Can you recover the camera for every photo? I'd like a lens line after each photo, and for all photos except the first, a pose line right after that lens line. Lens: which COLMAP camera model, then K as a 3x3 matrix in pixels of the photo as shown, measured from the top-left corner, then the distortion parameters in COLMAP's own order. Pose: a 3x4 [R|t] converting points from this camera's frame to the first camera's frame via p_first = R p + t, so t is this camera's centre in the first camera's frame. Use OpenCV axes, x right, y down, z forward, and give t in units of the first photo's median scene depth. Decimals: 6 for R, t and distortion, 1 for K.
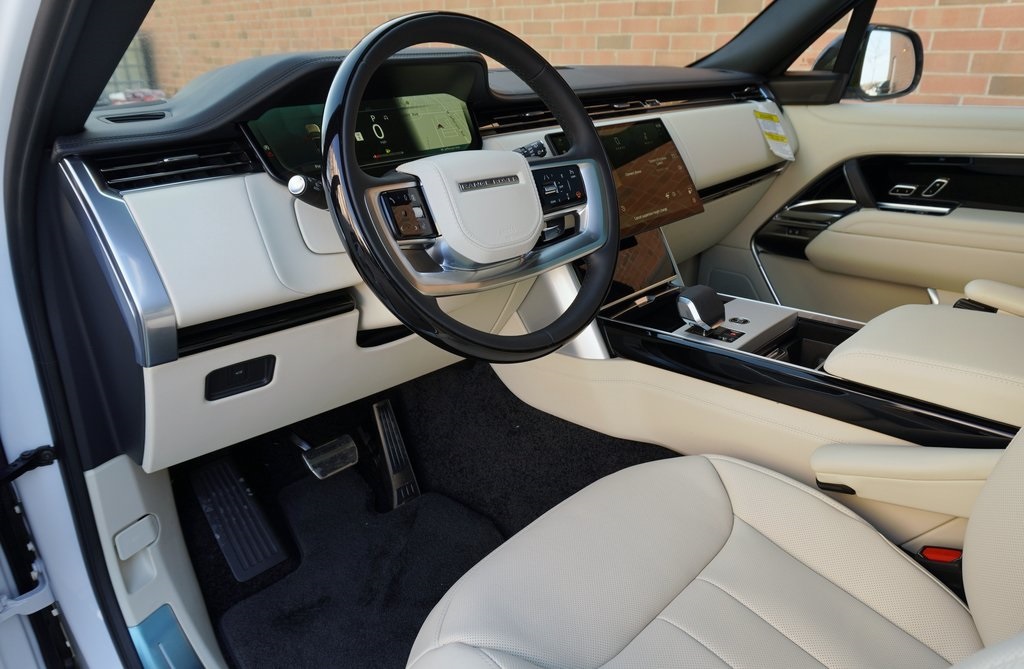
lens RADIAL K [[722.8, 0, 512.0], [0, 722.8, 334.5], [0, 0, 1]] dist [-0.002447, 0.000883]
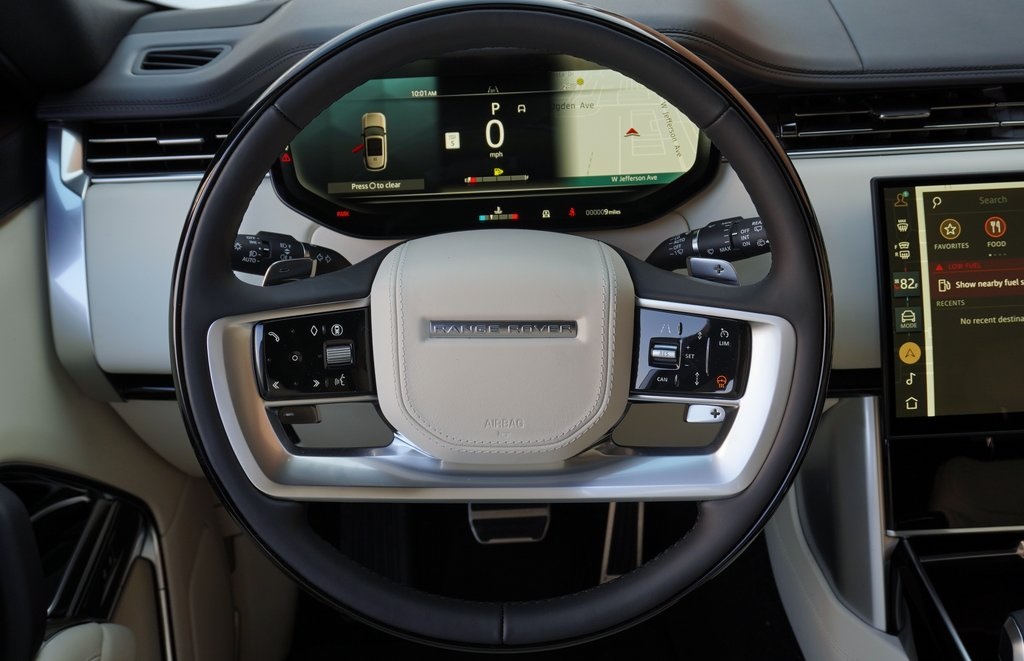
lens RADIAL K [[1093.4, 0, 517.6], [0, 1093.4, 340.3], [0, 0, 1]] dist [-0.004741, 0.011299]
pose [[0.720886, 0.367024, -0.587892, 0.380896], [-0.241554, 0.928131, 0.283238, -0.361523], [0.649596, -0.062175, 0.757733, 0.326477]]
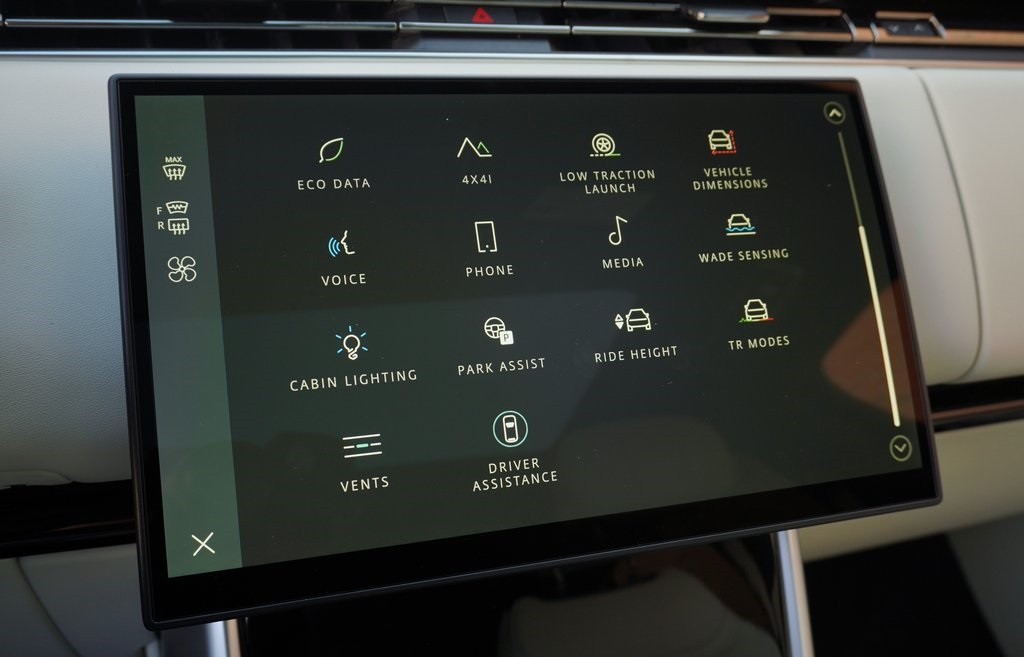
lens RADIAL K [[960.5, 0, 512.0], [0, 960.5, 328.5], [0, 0, 1]] dist [0.006773, -0.002119]
pose [[0.878249, 0.236212, -0.415791, 0.342417], [-0.236565, 0.970249, 0.051518, -0.271754], [0.415590, 0.053116, 0.908000, 0.865173]]
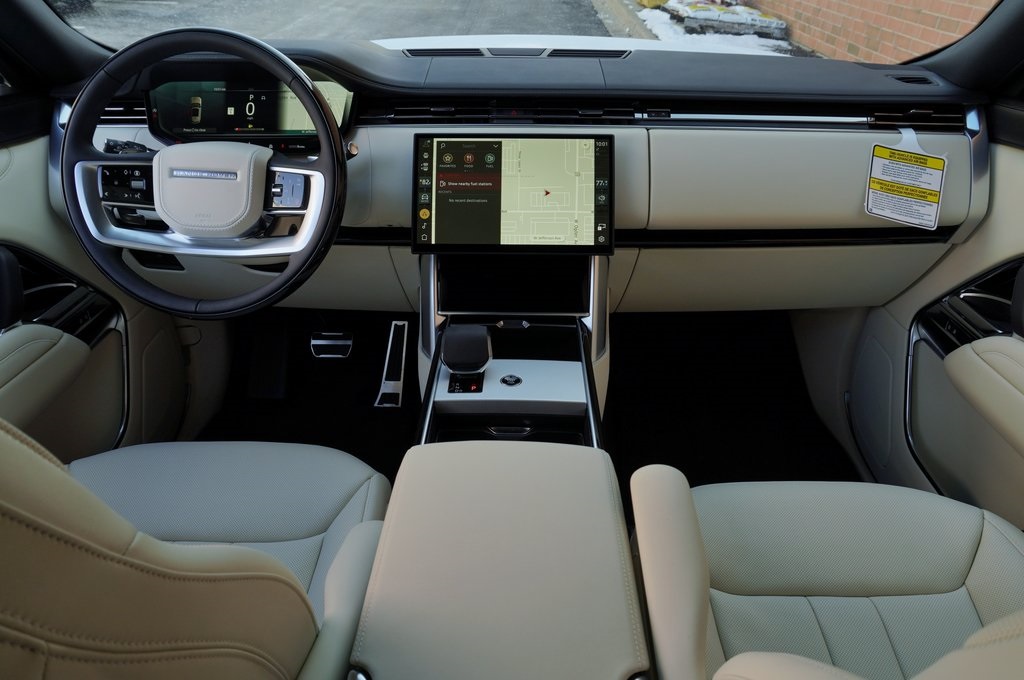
lens RADIAL K [[690.4, 0, 512.0], [0, 690.4, 340.0], [0, 0, 1]] dist [-0.047810, 0.043547]
pose [[0.687289, 0.391971, -0.611549, 0.955151], [-0.287467, 0.919948, 0.266569, -0.341590], [0.667080, -0.007410, 0.744949, 0.400290]]
